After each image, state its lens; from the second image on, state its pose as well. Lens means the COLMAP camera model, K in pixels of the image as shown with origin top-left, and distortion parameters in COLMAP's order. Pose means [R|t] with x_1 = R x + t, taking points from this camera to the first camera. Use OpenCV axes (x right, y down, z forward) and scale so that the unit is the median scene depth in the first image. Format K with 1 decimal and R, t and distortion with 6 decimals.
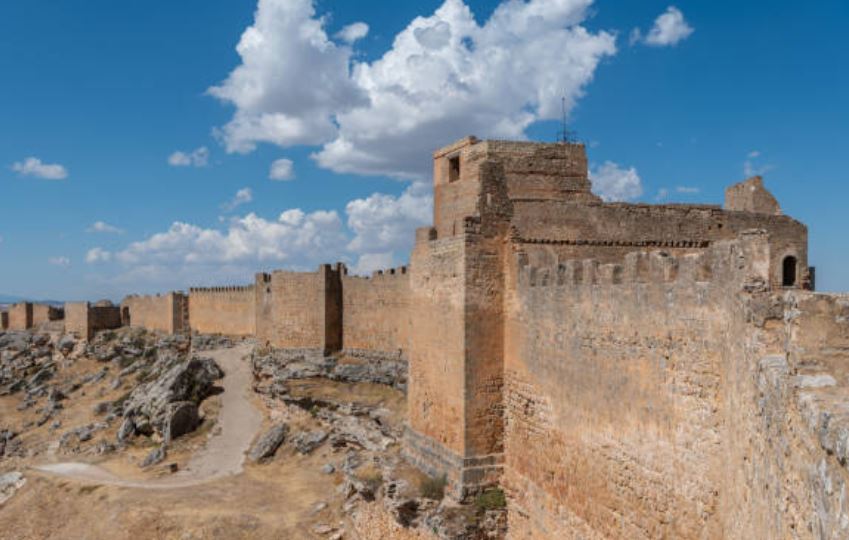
lens RADIAL K [[1004.0, 0, 423.5], [0, 1004.0, 270.6], [0, 0, 1]] dist [-0.023103, 0.000000]
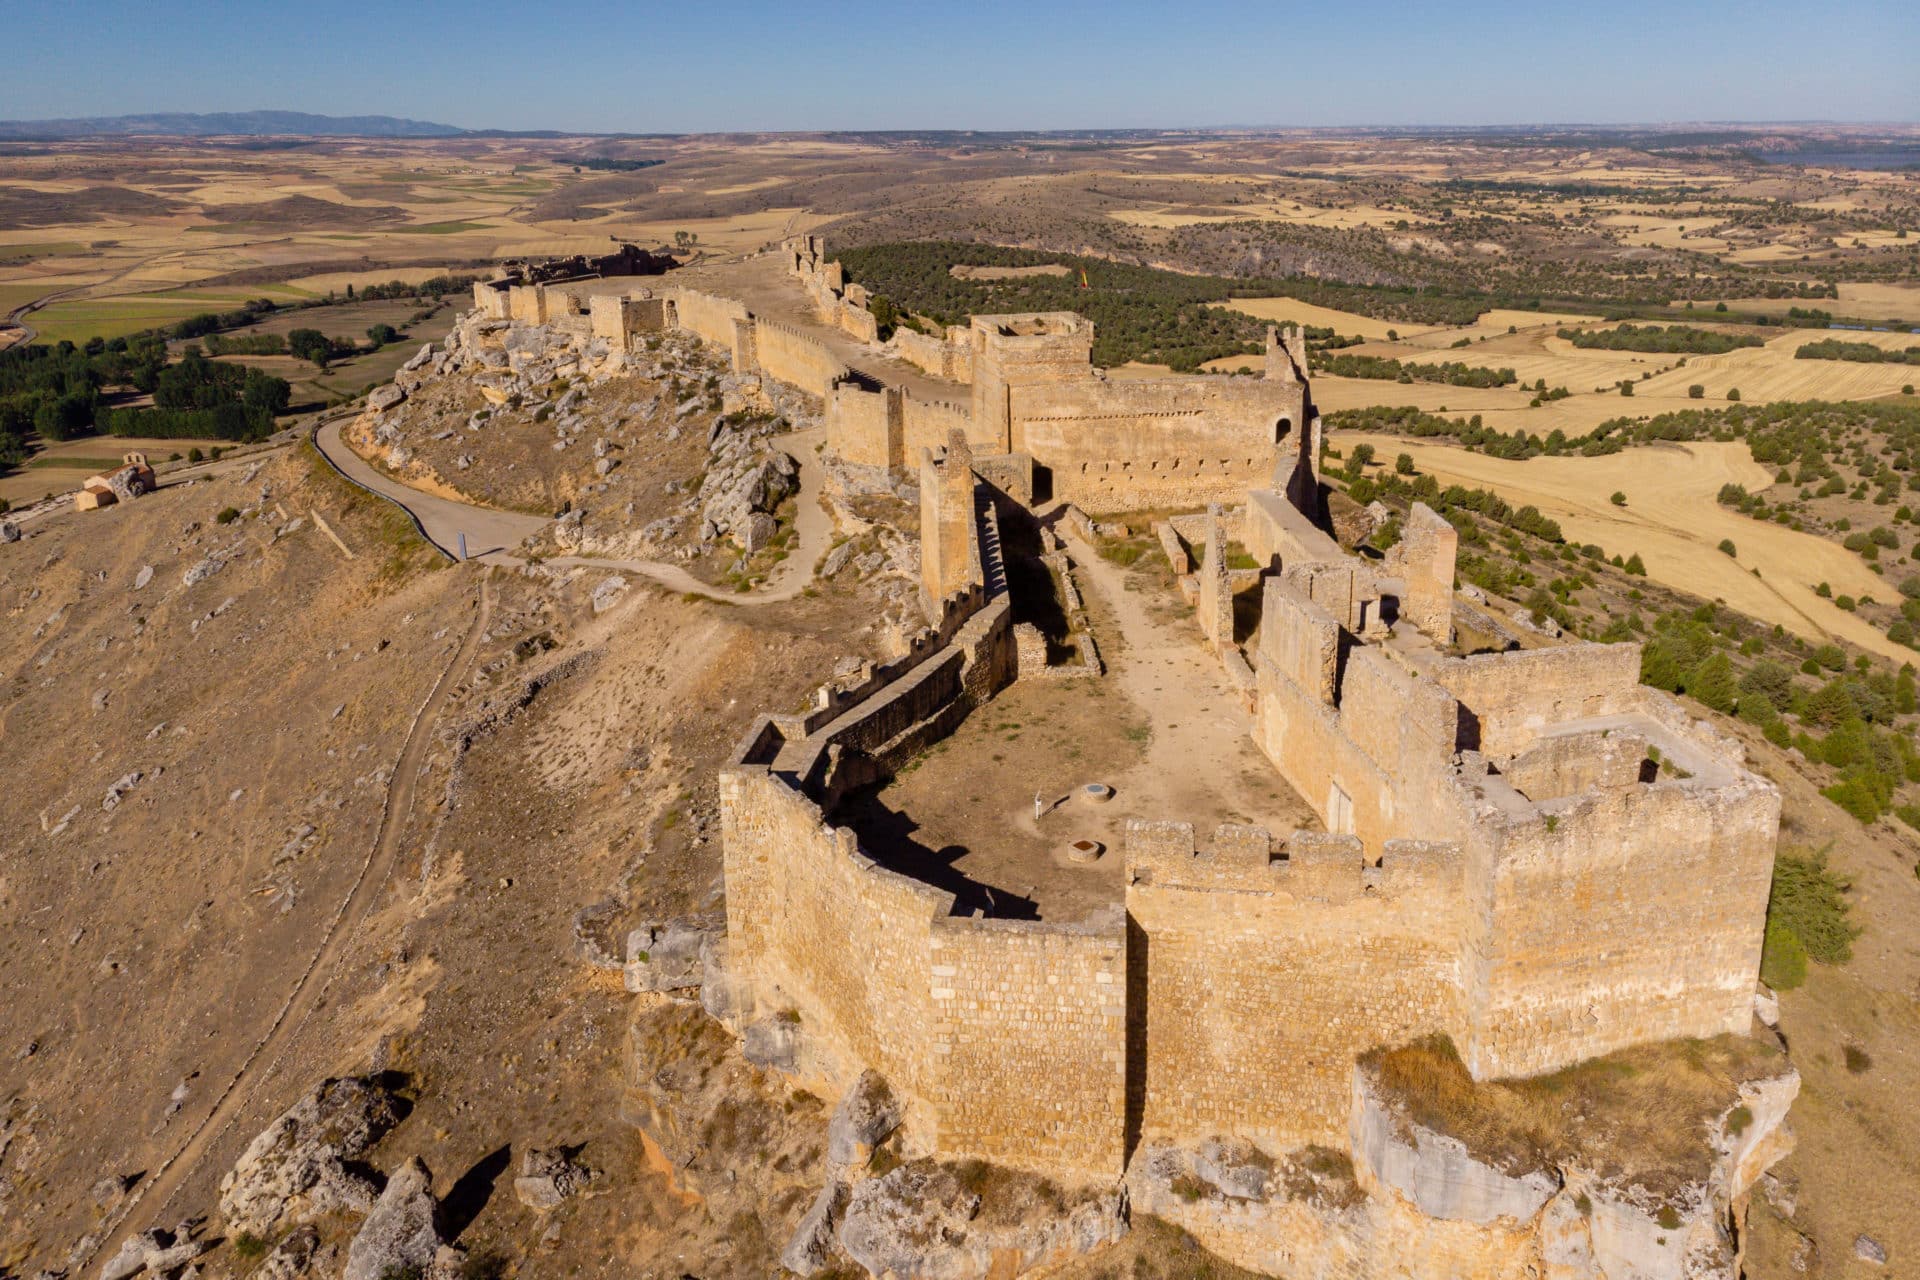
lens RADIAL K [[1345.0, 0, 963.0], [0, 1345.0, 638.7], [0, 0, 1]] dist [-0.030071, -0.000862]
pose [[0.996699, 0.033569, -0.073917, 0.083295], [-0.011655, 0.960240, 0.278932, -0.130893], [0.080342, -0.277150, 0.957462, -0.376248]]
